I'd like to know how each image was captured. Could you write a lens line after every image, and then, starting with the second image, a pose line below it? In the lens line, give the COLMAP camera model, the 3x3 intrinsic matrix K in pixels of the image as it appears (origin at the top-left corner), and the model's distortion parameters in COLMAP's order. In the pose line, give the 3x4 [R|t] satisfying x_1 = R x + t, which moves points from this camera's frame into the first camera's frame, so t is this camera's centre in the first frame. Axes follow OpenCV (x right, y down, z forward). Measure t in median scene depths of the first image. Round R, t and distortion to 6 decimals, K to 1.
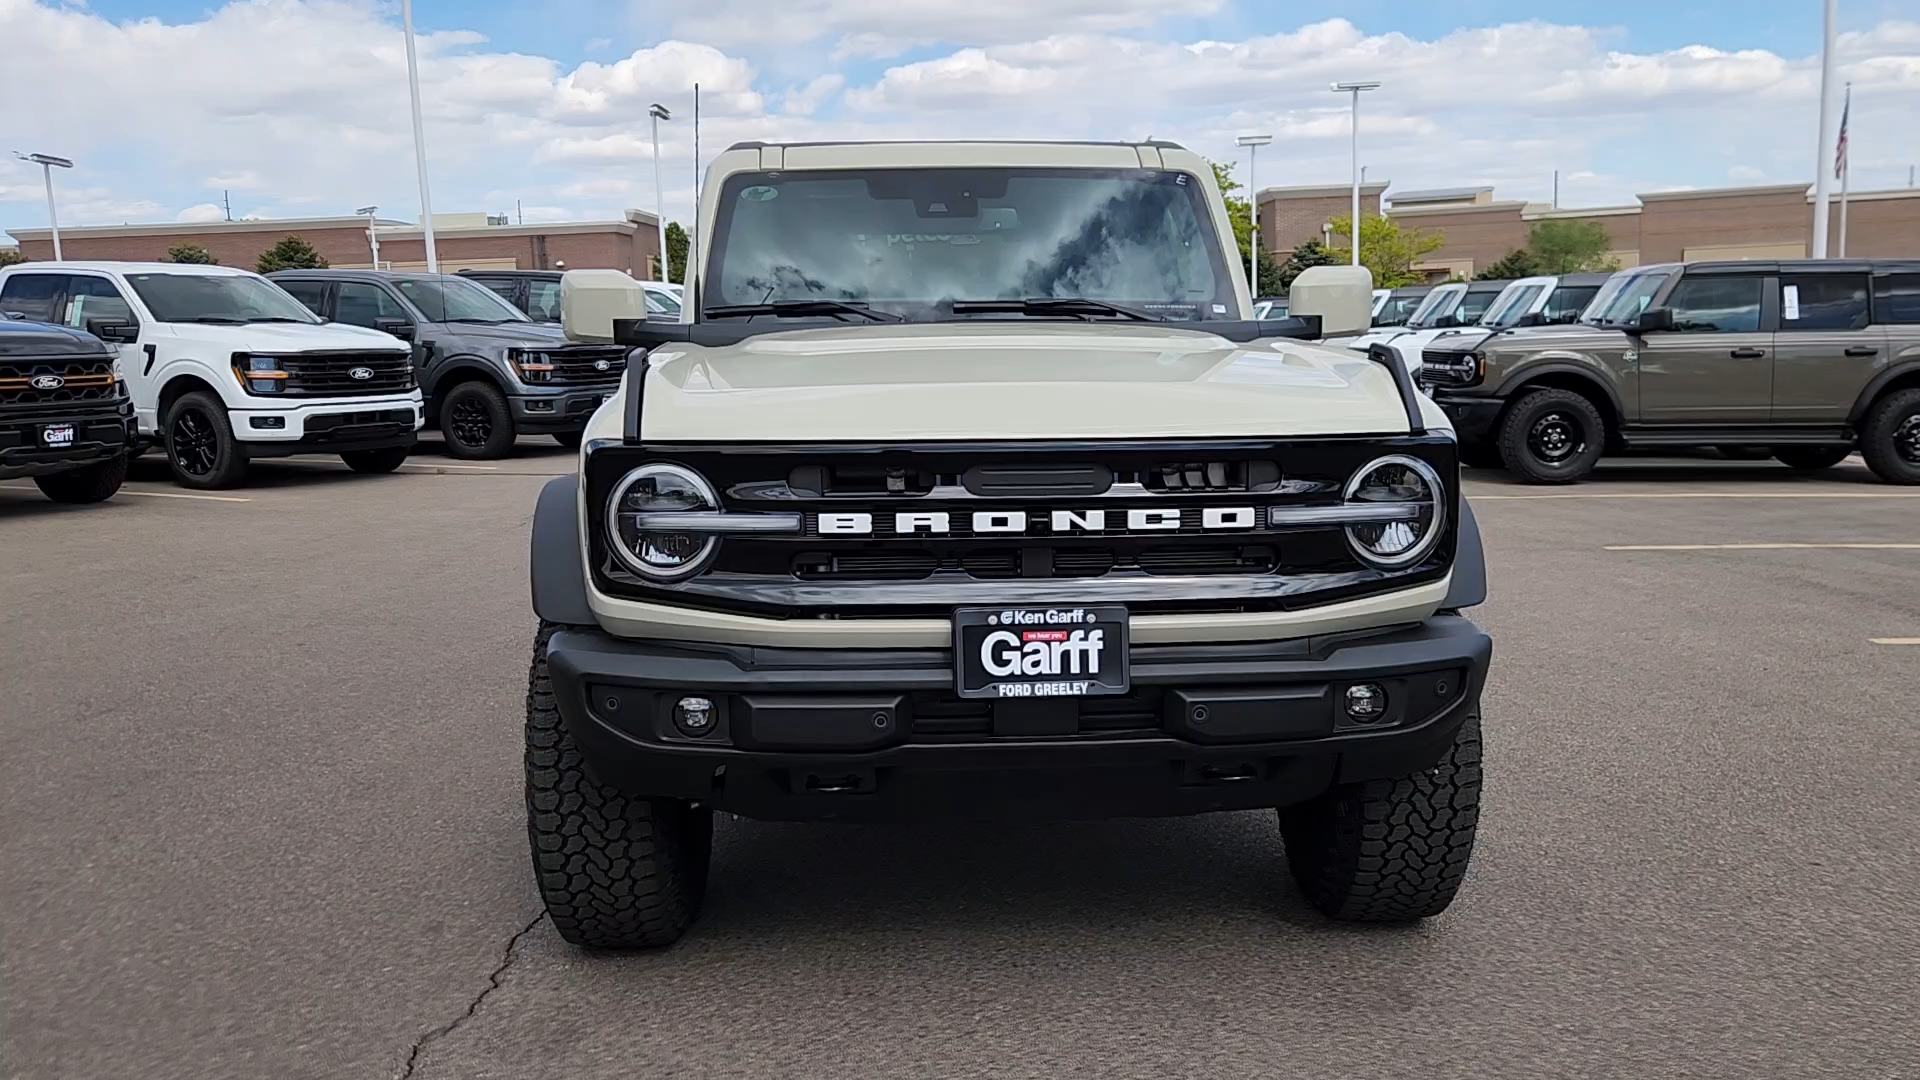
lens RADIAL K [[1629.2, 0, 948.6], [0, 1629.2, 542.8], [0, 0, 1]] dist [0.038760, -0.033825]
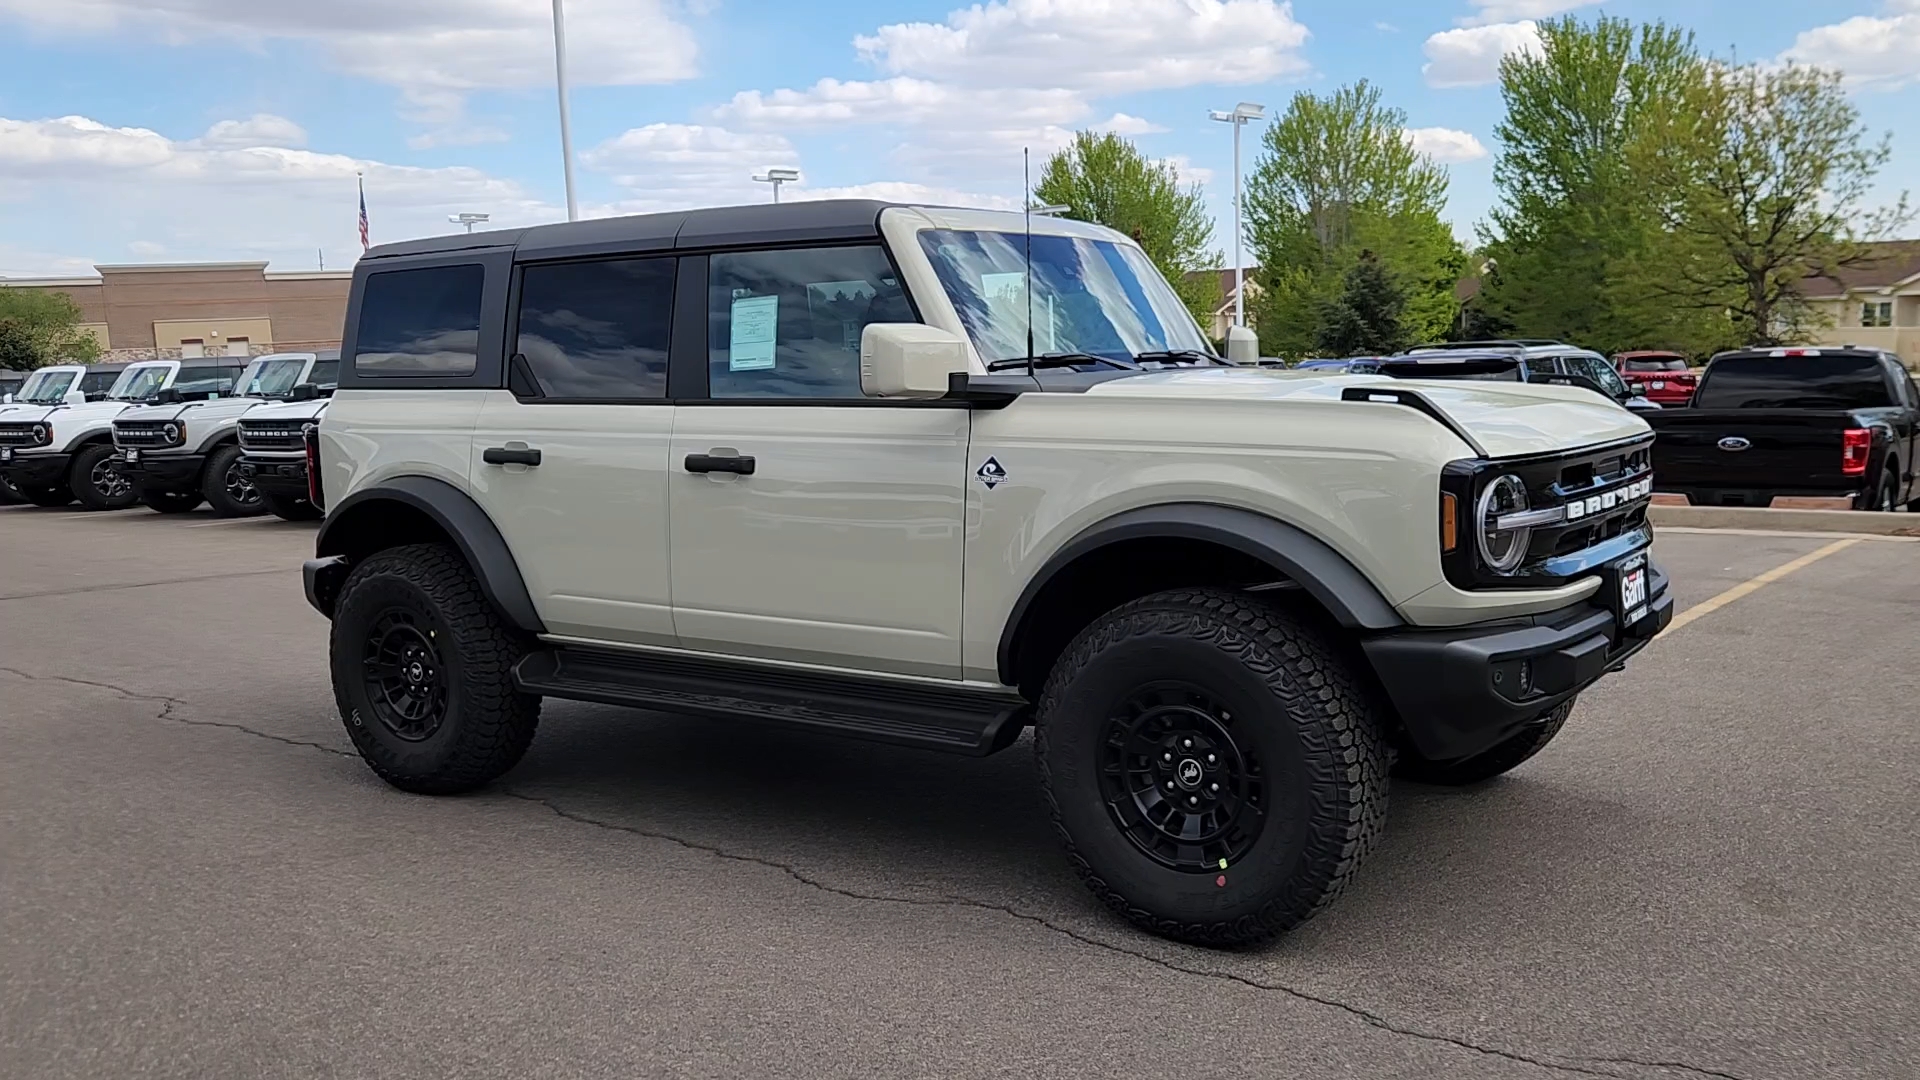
lens RADIAL K [[1629.2, 0, 946.2], [0, 1629.2, 544.7], [0, 0, 1]] dist [0.038760, -0.033825]
pose [[0.629415, -0.097038, 0.770987, -1.396237], [0.130112, 0.991326, 0.018549, -0.074178], [-0.766099, 0.088640, 0.636581, 0.540724]]
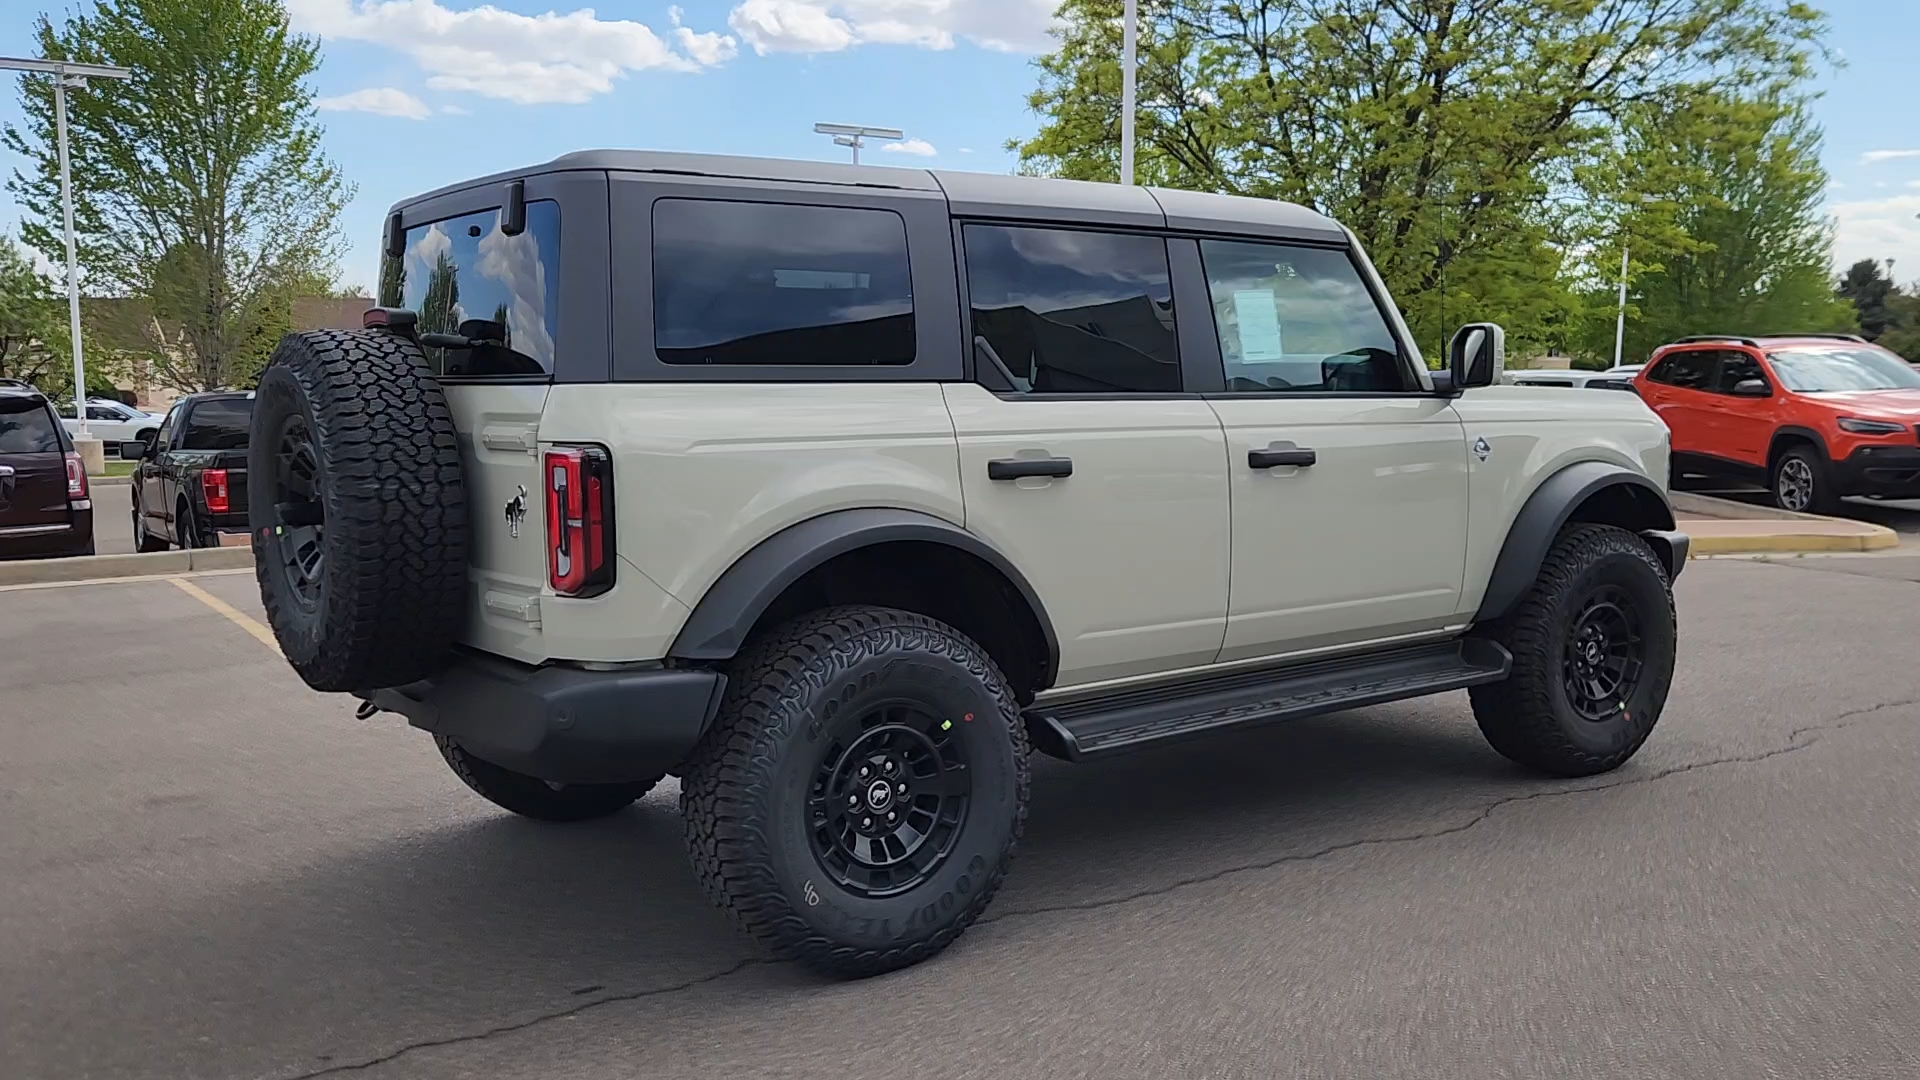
lens RADIAL K [[1629.2, 0, 948.3], [0, 1629.2, 535.8], [0, 0, 1]] dist [0.038760, -0.033825]
pose [[-0.543844, -0.068474, 0.836388, -1.432510], [0.131477, 0.977405, 0.165509, -0.380074], [-0.828823, 0.199977, -0.522553, 2.820621]]
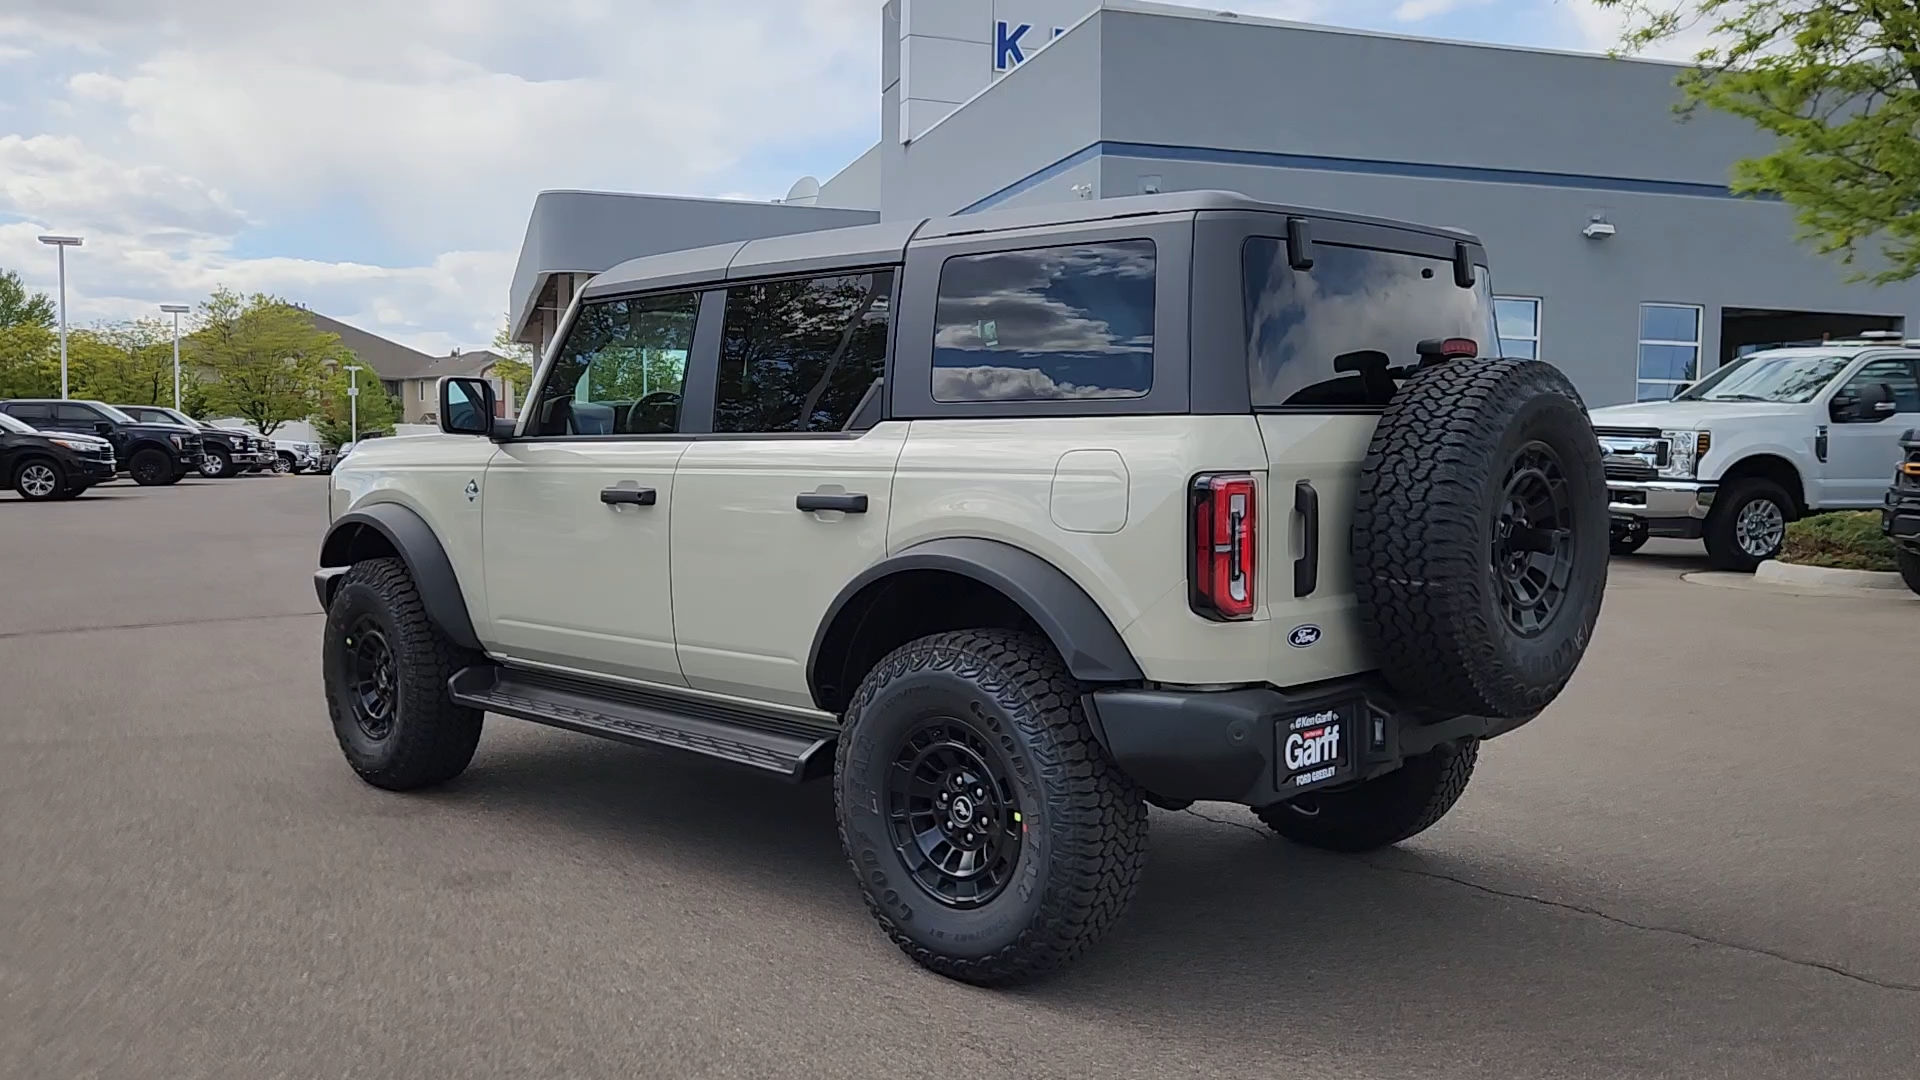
lens RADIAL K [[1629.2, 0, 946.8], [0, 1629.2, 523.2], [0, 0, 1]] dist [0.038760, -0.033825]
pose [[-0.741894, 0.054860, -0.668269, 1.185730], [-0.081980, 0.981749, 0.171607, -0.448761], [0.665486, 0.182099, -0.723856, 3.197486]]
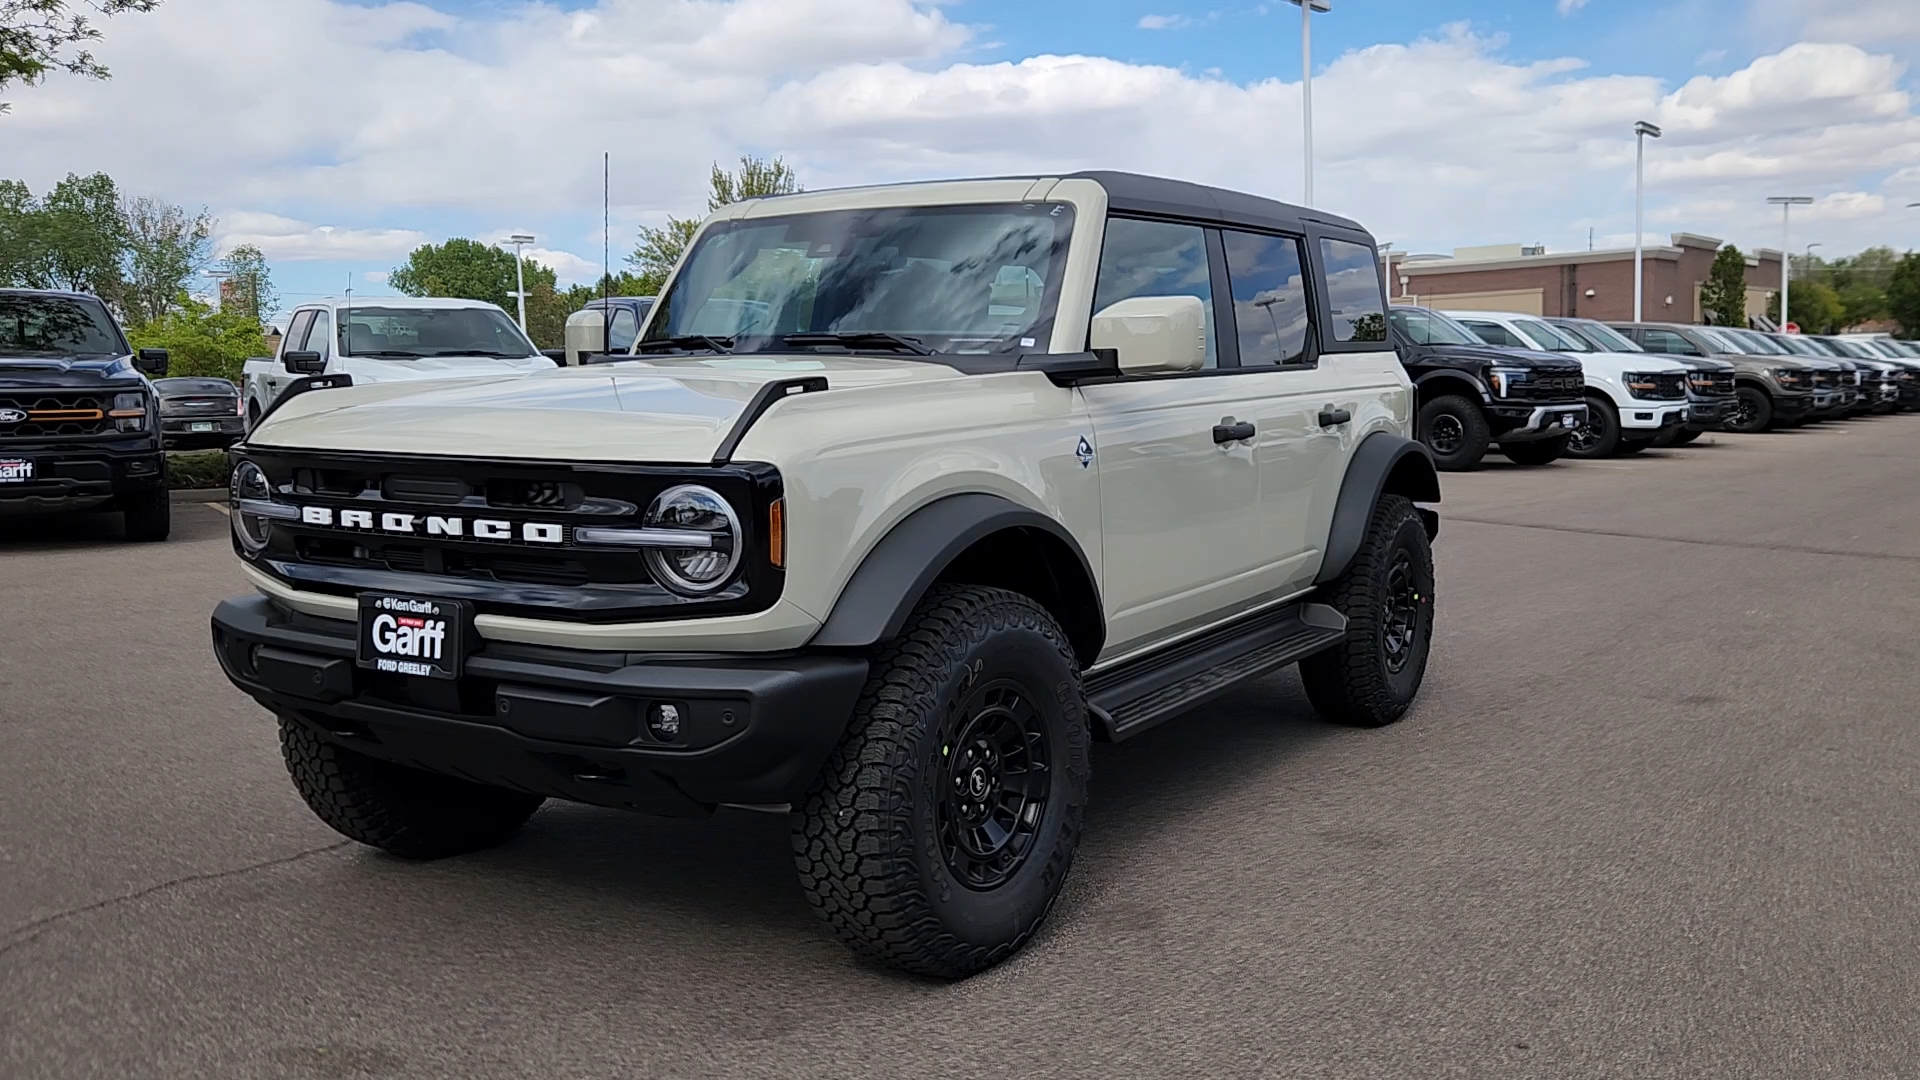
lens RADIAL K [[1629.2, 0, 942.1], [0, 1629.2, 540.4], [0, 0, 1]] dist [0.038760, -0.033825]
pose [[0.806850, 0.069618, -0.586639, 1.035565], [-0.081852, 0.996628, 0.005696, -0.038554], [0.585058, 0.043422, 0.809828, 0.268965]]
